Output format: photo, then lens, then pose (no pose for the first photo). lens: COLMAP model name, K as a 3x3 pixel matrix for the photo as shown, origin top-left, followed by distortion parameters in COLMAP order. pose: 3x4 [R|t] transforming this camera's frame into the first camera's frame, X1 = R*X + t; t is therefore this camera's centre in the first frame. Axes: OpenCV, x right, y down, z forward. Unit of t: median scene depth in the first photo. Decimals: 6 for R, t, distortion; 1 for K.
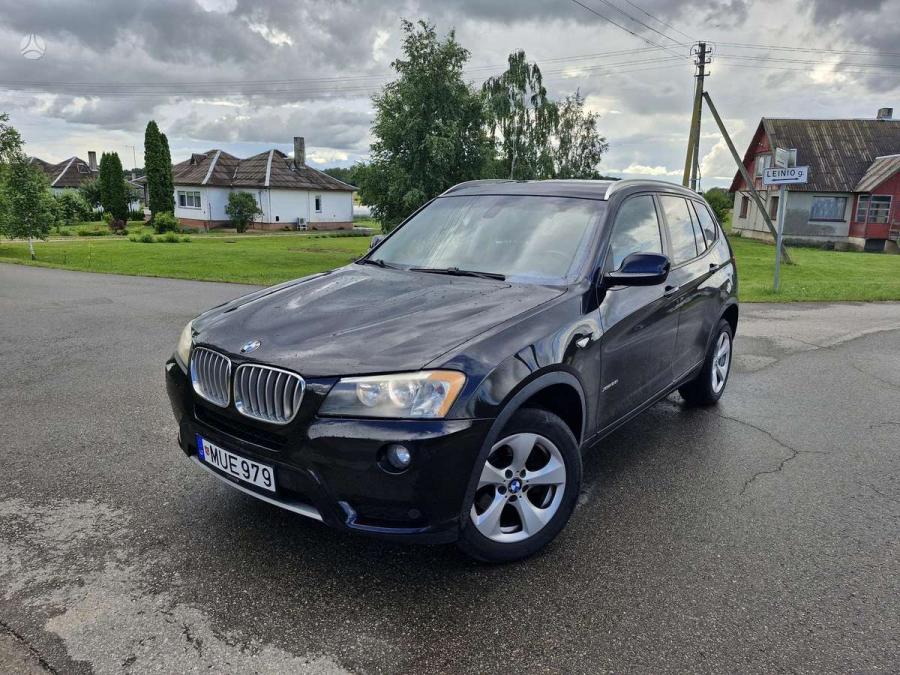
lens RADIAL K [[615.6, 0, 451.9], [0, 615.6, 350.1], [0, 0, 1]] dist [0.050339, -0.043887]
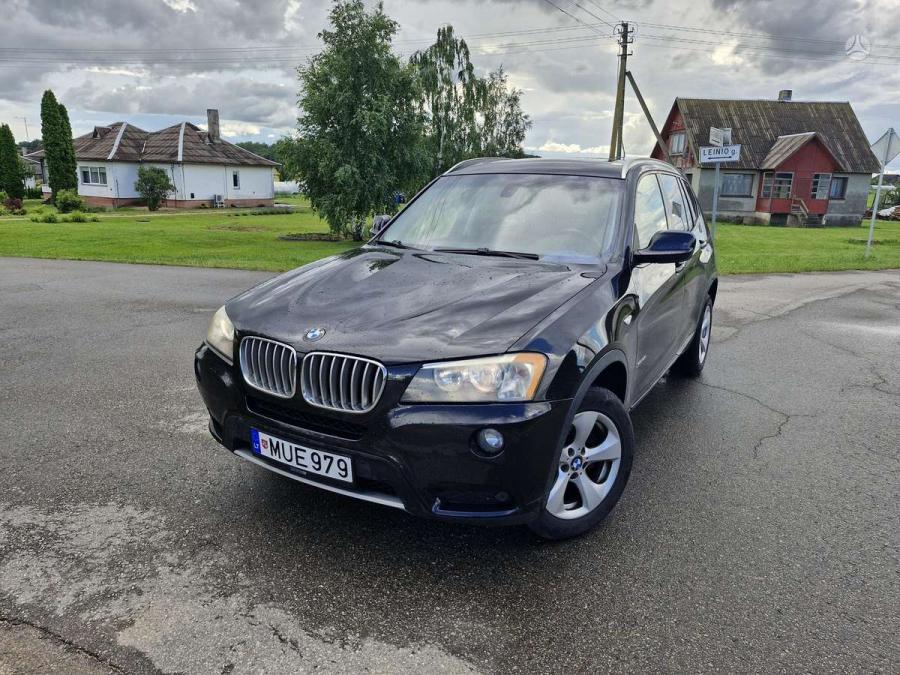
lens RADIAL K [[617.2, 0, 452.7], [0, 617.2, 343.1], [0, 0, 1]] dist [0.052436, -0.051657]
pose [[0.992259, -0.032185, 0.119945, -0.019112], [0.029237, 0.999228, 0.026257, -0.000863], [-0.120697, -0.022547, 0.992433, 0.001717]]
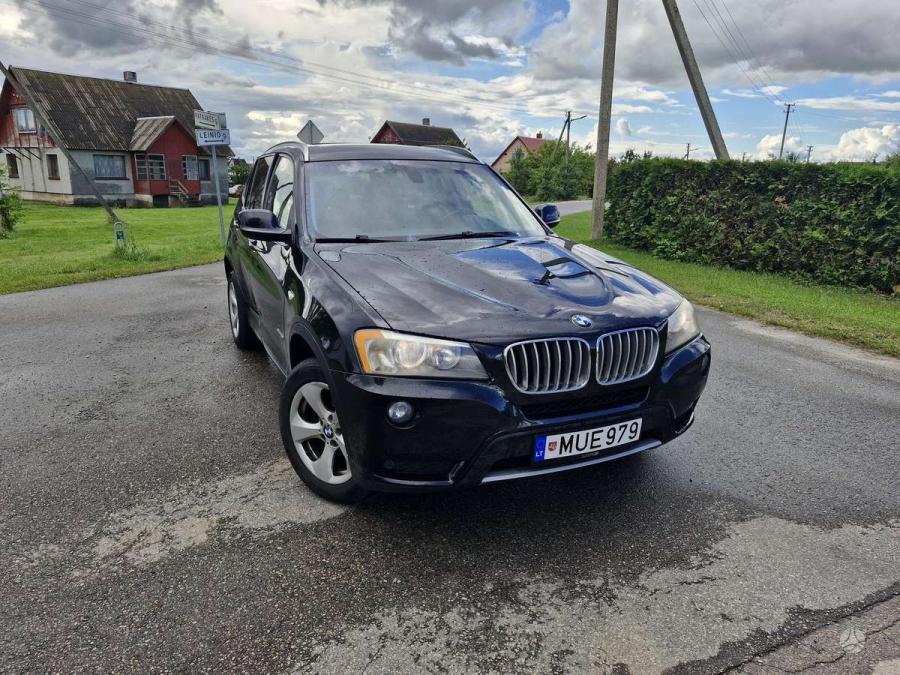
lens RADIAL K [[624.6, 0, 451.0], [0, 624.6, 333.0], [0, 0, 1]] dist [0.032537, -0.027531]
pose [[0.473645, -0.236616, 0.848336, -0.105129], [0.206861, 0.966176, 0.153988, -0.014690], [-0.856077, 0.102552, 0.506571, 0.056971]]
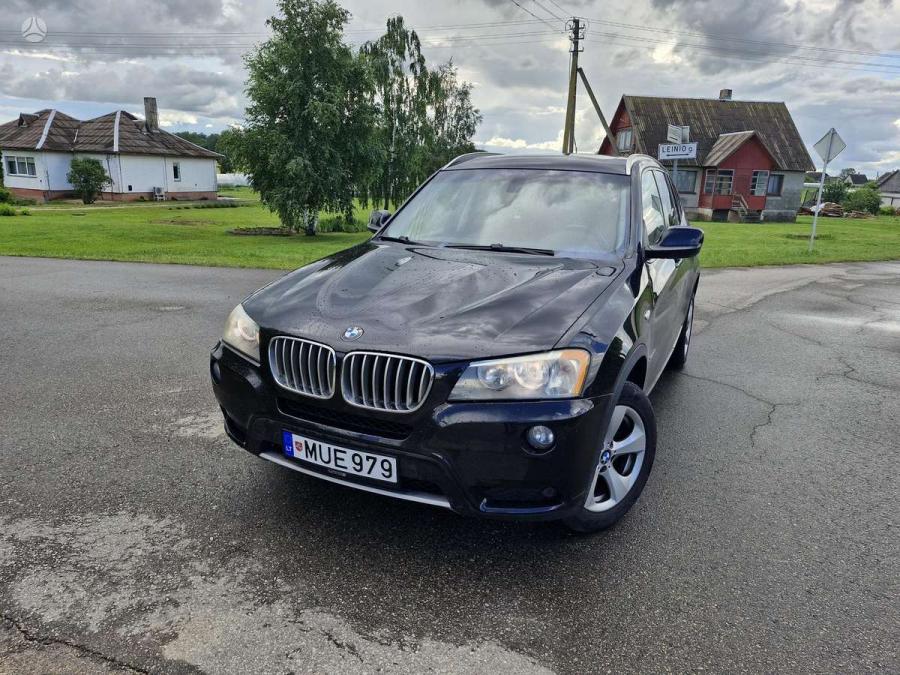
lens RADIAL K [[617.9, 0, 454.7], [0, 617.9, 350.4], [0, 0, 1]] dist [0.050708, -0.050916]
pose [[0.978285, -0.049619, 0.201235, -0.030484], [0.040662, 0.998000, 0.048408, -0.001529], [-0.203235, -0.039174, 0.978346, 0.004086]]
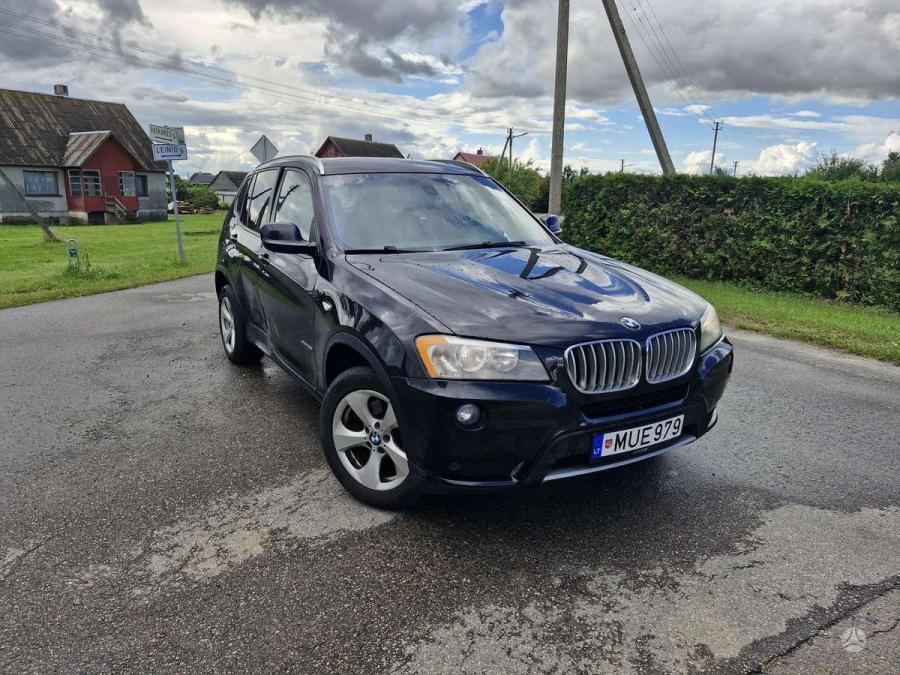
lens RADIAL K [[621.9, 0, 446.5], [0, 621.9, 336.5], [0, 0, 1]] dist [0.036763, -0.031450]
pose [[0.397314, -0.232062, 0.887856, -0.113930], [0.217467, 0.963749, 0.154582, -0.017085], [-0.891543, 0.131662, 0.433377, 0.069299]]
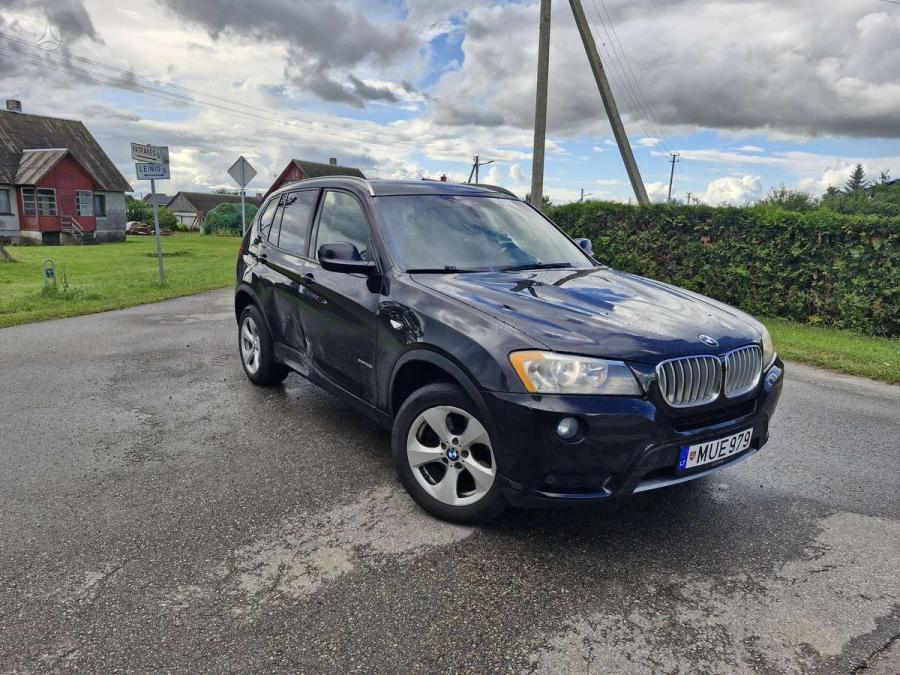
lens RADIAL K [[617.9, 0, 454.7], [0, 617.9, 350.4], [0, 0, 1]] dist [0.050708, -0.050916]
pose [[0.330230, -0.216712, 0.918686, -0.122100], [0.206415, 0.966310, 0.153749, -0.020037], [-0.921054, 0.138858, 0.363837, 0.085092]]
